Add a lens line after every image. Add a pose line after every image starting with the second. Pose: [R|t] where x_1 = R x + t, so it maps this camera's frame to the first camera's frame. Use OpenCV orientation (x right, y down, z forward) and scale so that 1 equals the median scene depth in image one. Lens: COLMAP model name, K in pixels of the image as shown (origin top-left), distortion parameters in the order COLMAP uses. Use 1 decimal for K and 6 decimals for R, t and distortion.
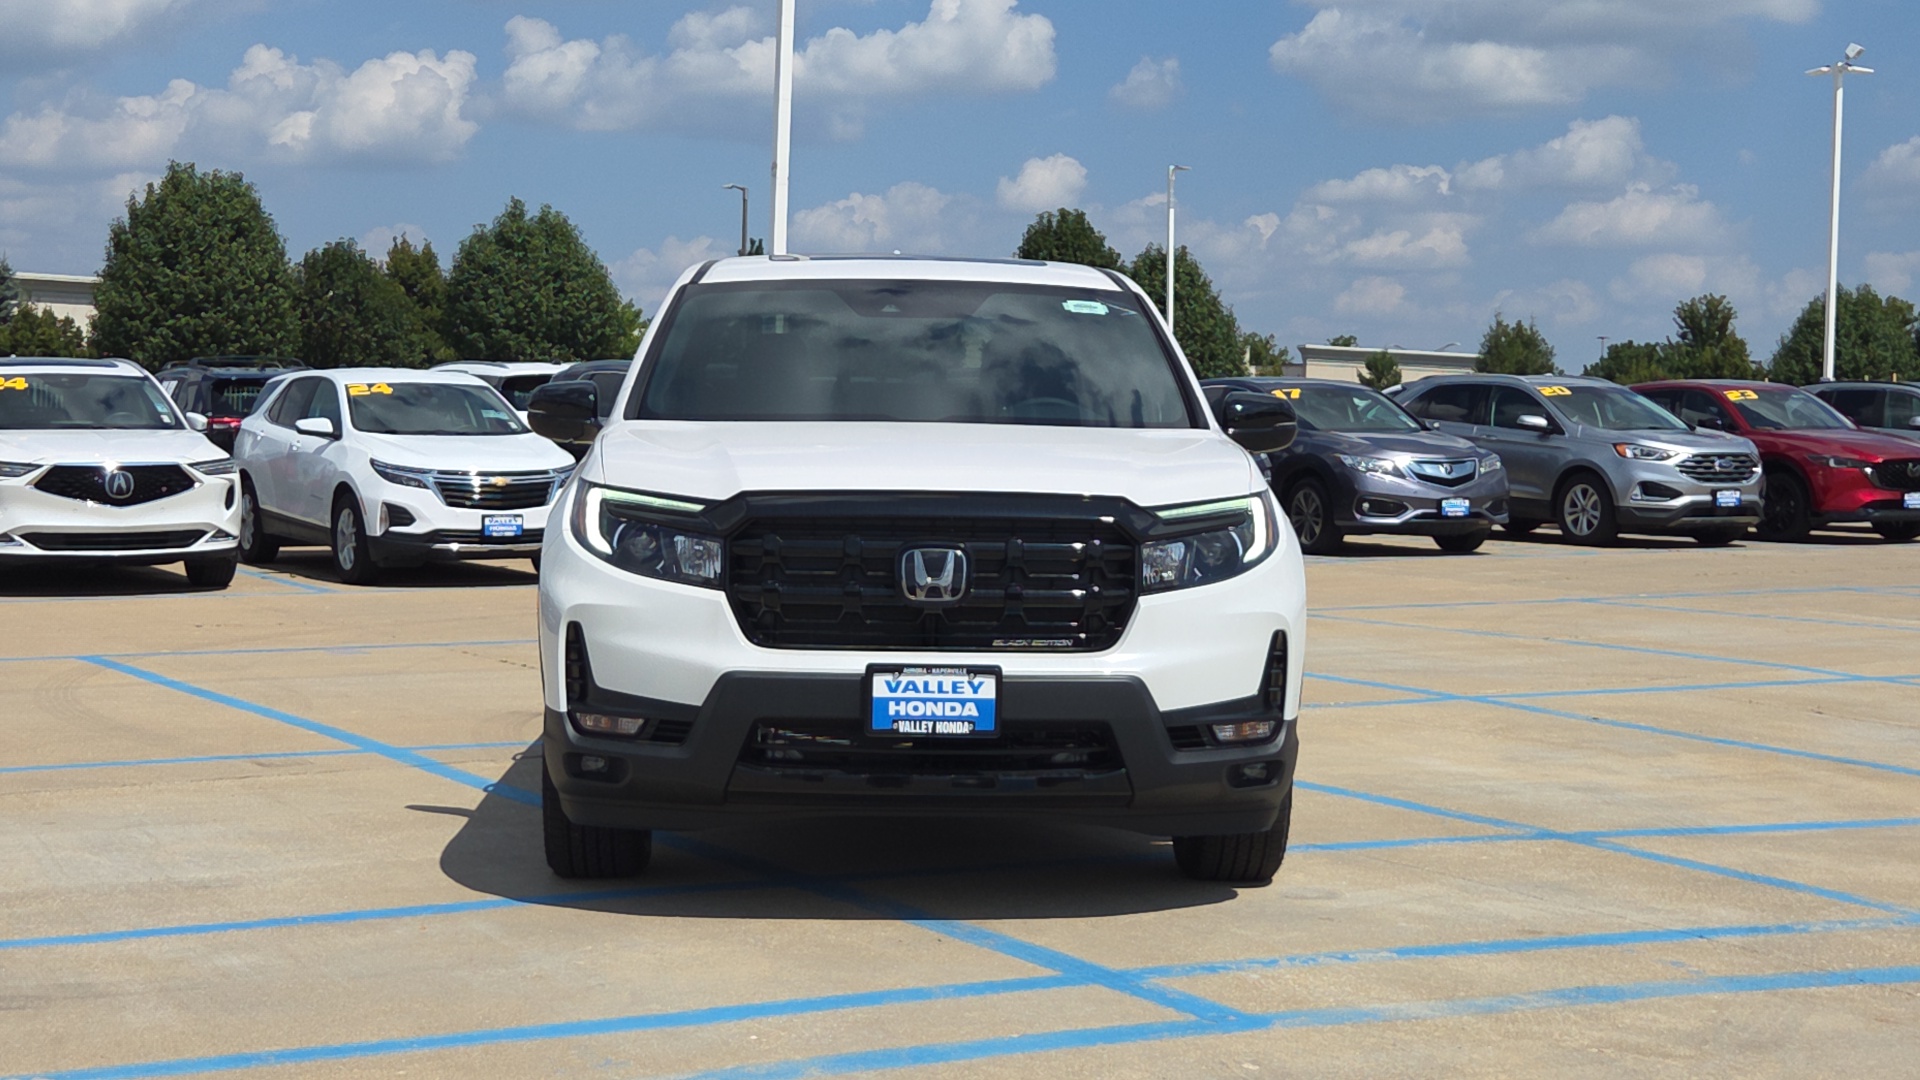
lens RADIAL K [[2943.4, 0, 954.1], [0, 2943.4, 559.3], [0, 0, 1]] dist [0.174666, 0.000000]
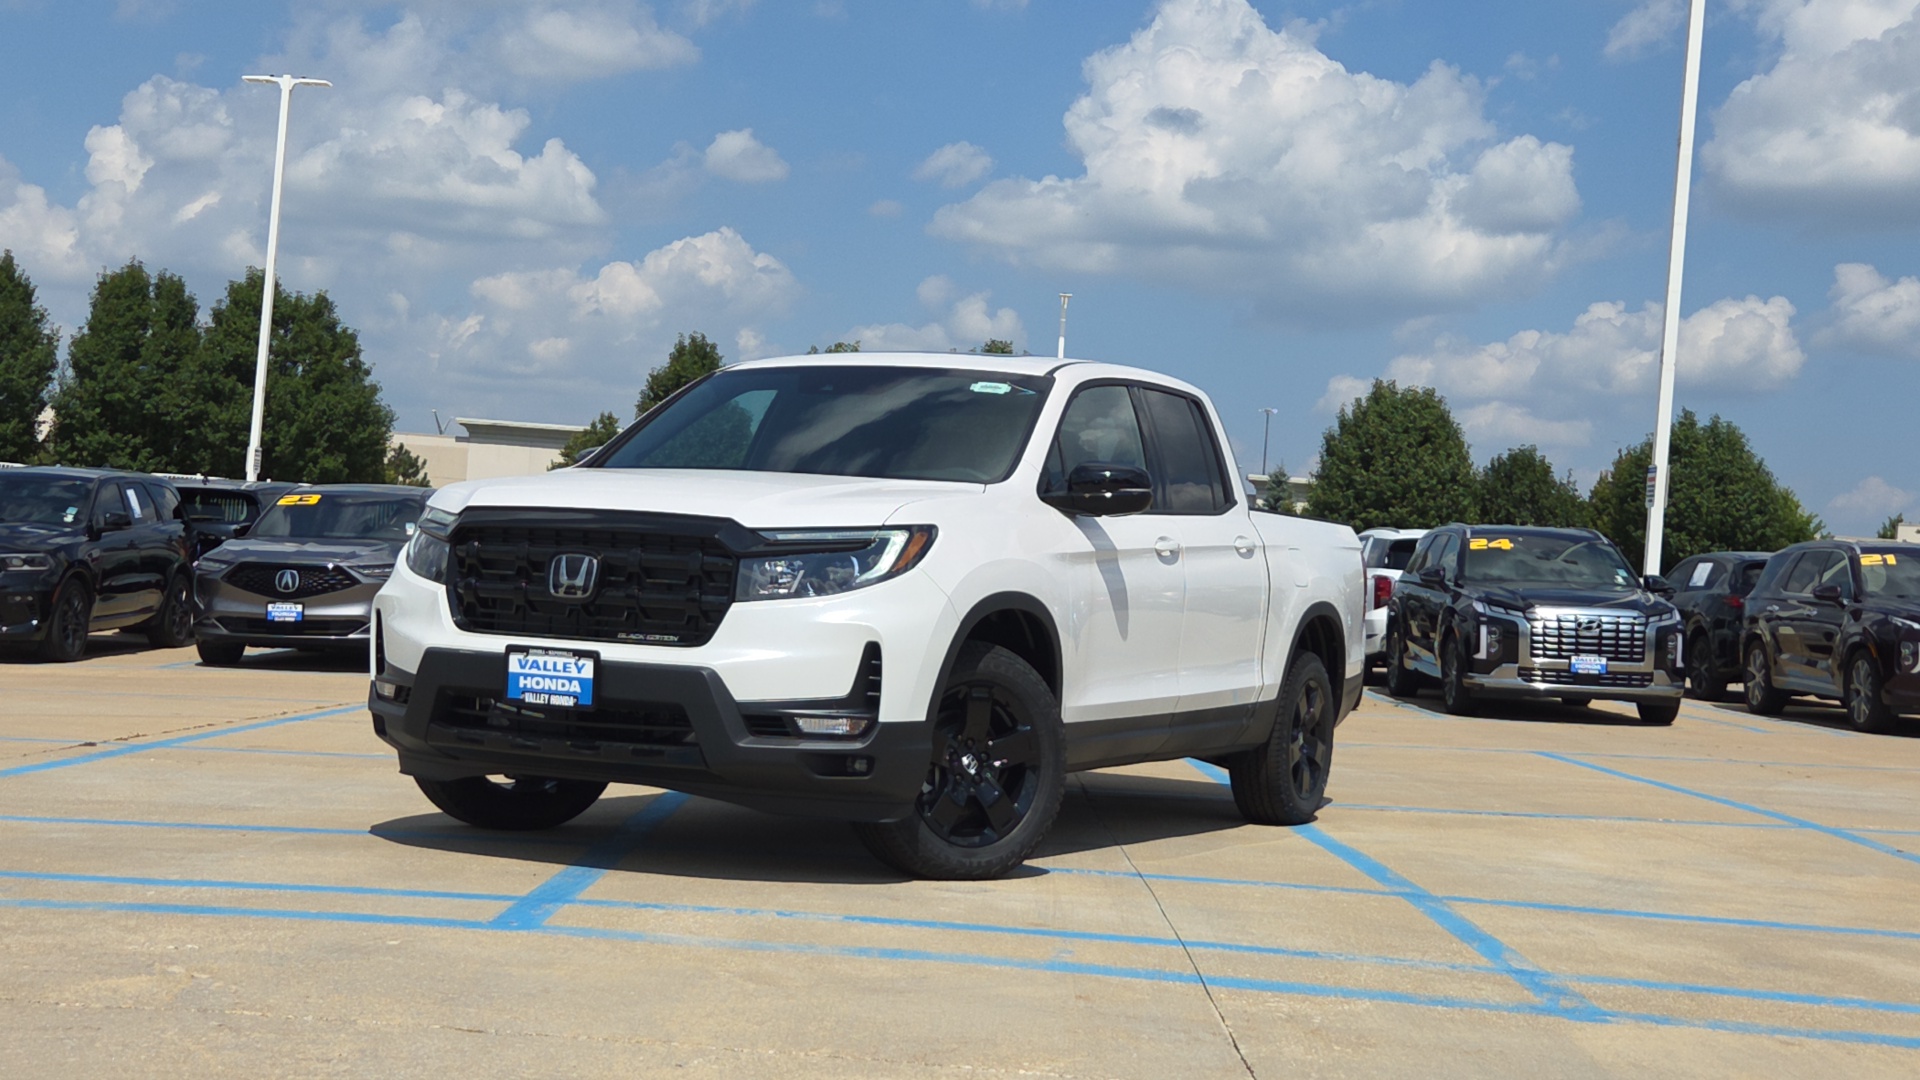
lens RADIAL K [[2661.7, 0, 960.7], [0, 2661.7, 540.3], [0, 0, 1]] dist [-0.080780, 0.000000]
pose [[0.875391, 0.021680, -0.482930, 0.100783], [-0.060881, 0.995984, -0.065644, 0.008020], [0.479568, 0.086865, 0.873195, 0.017914]]
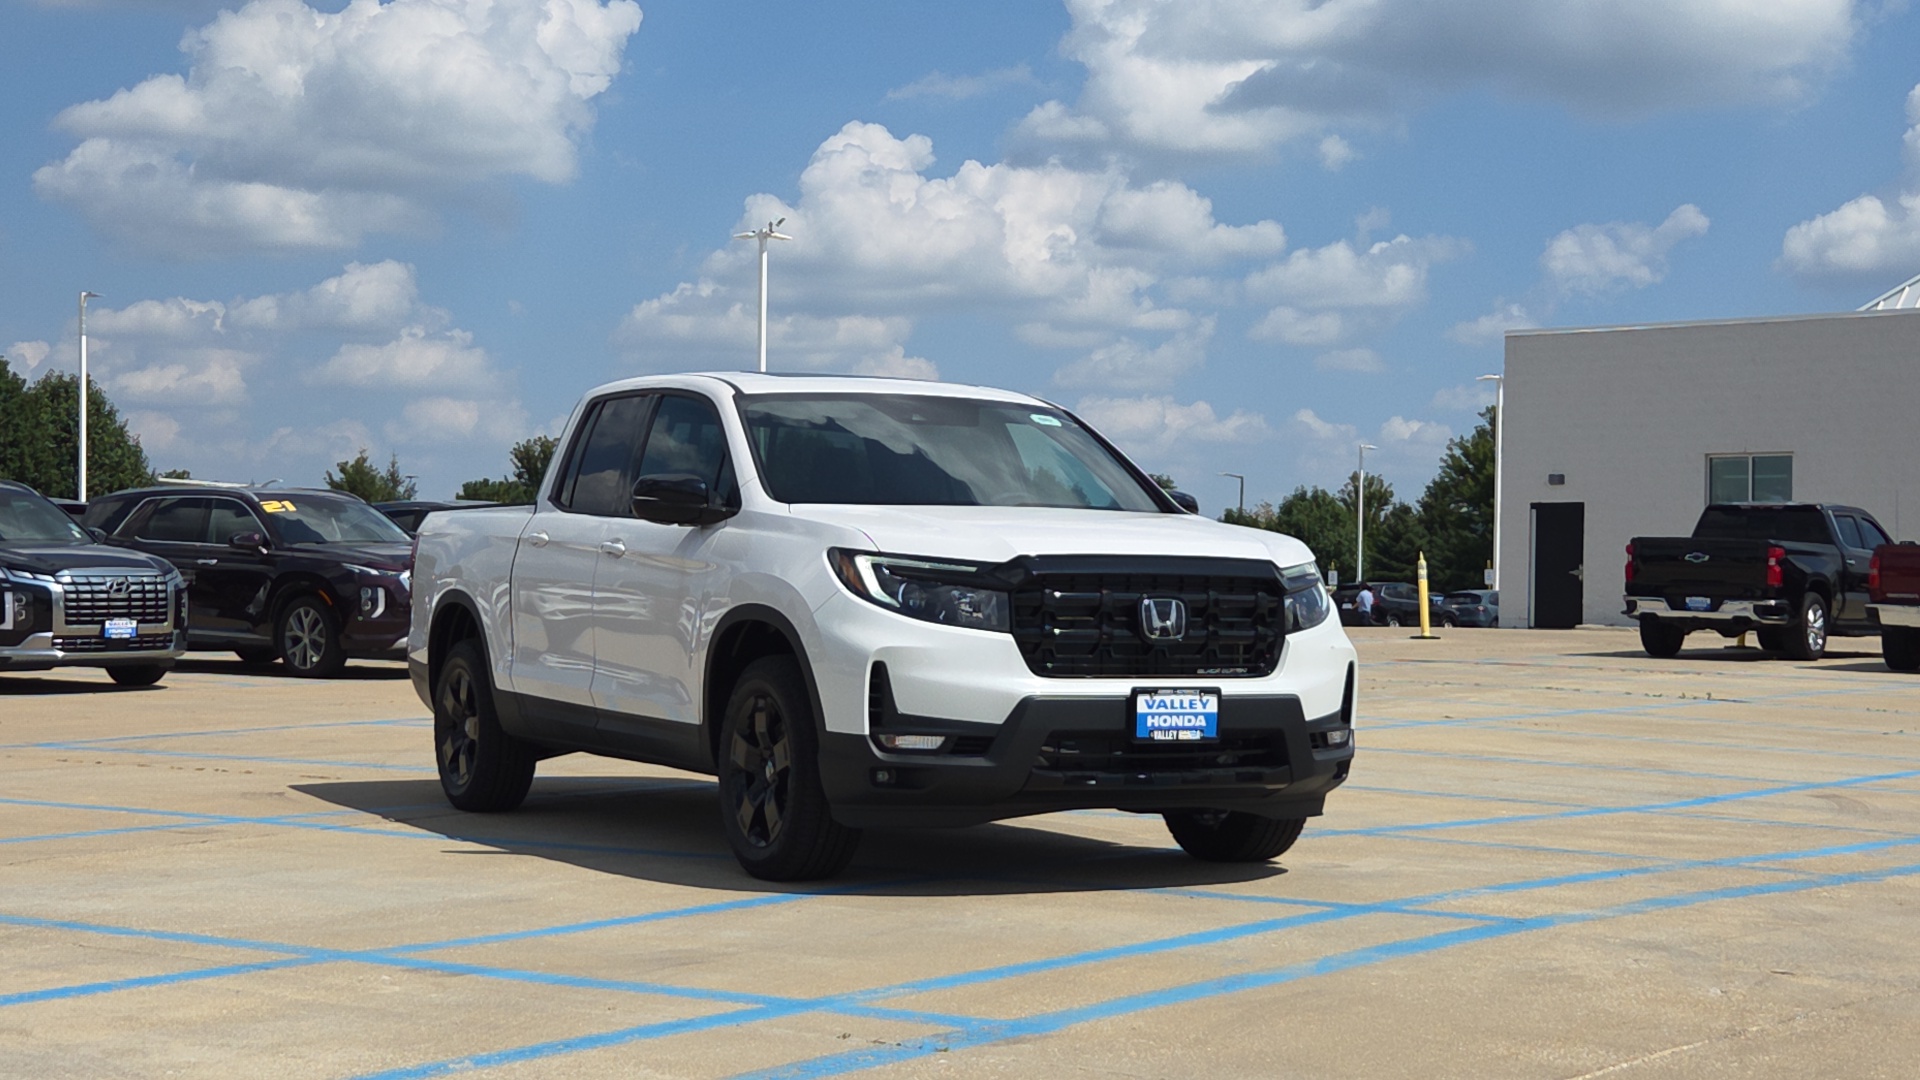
lens RADIAL K [[2943.4, 0, 956.1], [0, 2943.4, 531.3], [0, 0, 1]] dist [0.174666, 0.000000]
pose [[0.912876, 0.002630, 0.408228, -0.094779], [0.020439, 0.998431, -0.052139, 0.004963], [-0.407724, 0.055940, 0.911390, -0.023361]]
